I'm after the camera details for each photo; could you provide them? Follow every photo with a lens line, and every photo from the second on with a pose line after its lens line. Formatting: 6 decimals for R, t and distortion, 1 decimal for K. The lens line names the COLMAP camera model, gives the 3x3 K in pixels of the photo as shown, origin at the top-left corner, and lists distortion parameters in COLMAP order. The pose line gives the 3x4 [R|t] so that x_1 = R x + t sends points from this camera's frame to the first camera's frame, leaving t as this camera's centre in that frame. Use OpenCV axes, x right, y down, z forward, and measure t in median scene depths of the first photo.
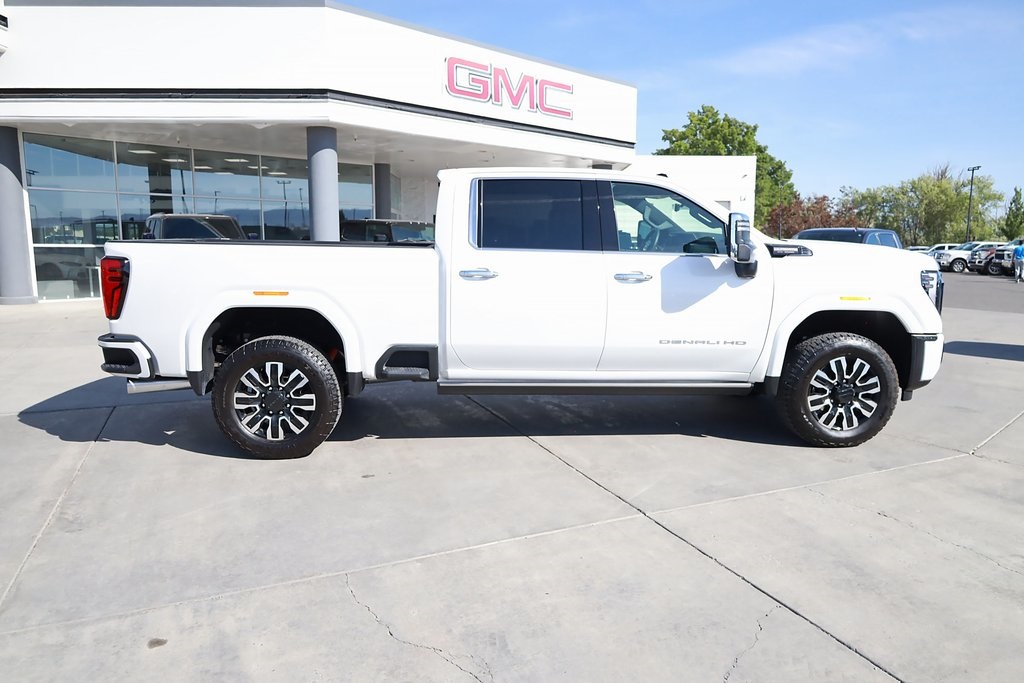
lens RADIAL K [[716.3, 0, 515.7], [0, 716.3, 334.3], [0, 0, 1]] dist [0.011507, -0.019741]
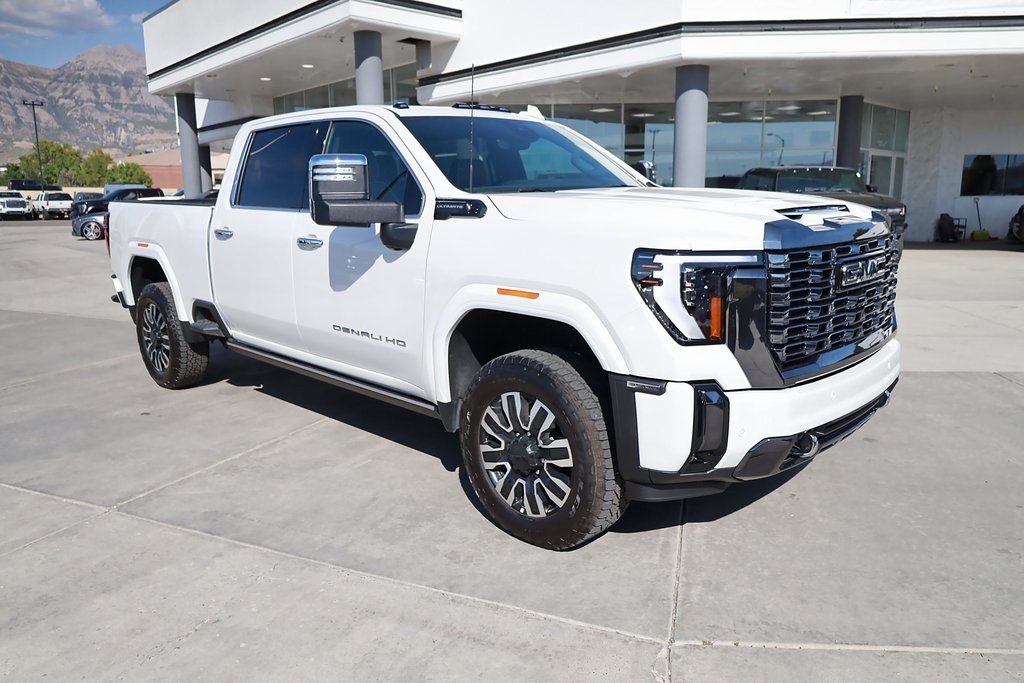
lens RADIAL K [[745.3, 0, 505.0], [0, 745.3, 337.4], [0, 0, 1]] dist [-0.014028, 0.000494]
pose [[0.653360, 0.130145, -0.745777, 0.928098], [-0.082609, 0.991486, 0.100652, -0.075182], [0.752527, -0.004154, 0.658548, 0.614649]]
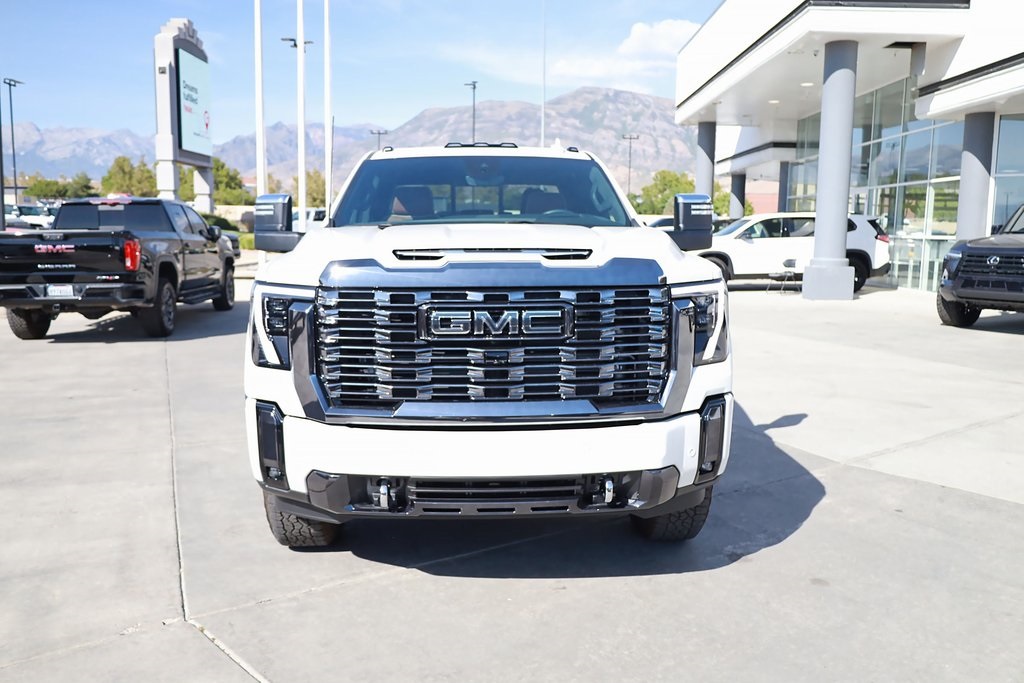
lens RADIAL K [[812.7, 0, 483.2], [0, 812.7, 334.2], [0, 0, 1]] dist [-0.004559, -0.012508]
pose [[-0.034225, 0.126347, -0.991395, 1.232702], [-0.132505, 0.982646, 0.129807, -0.156265], [0.990591, 0.135808, -0.016889, 1.230021]]
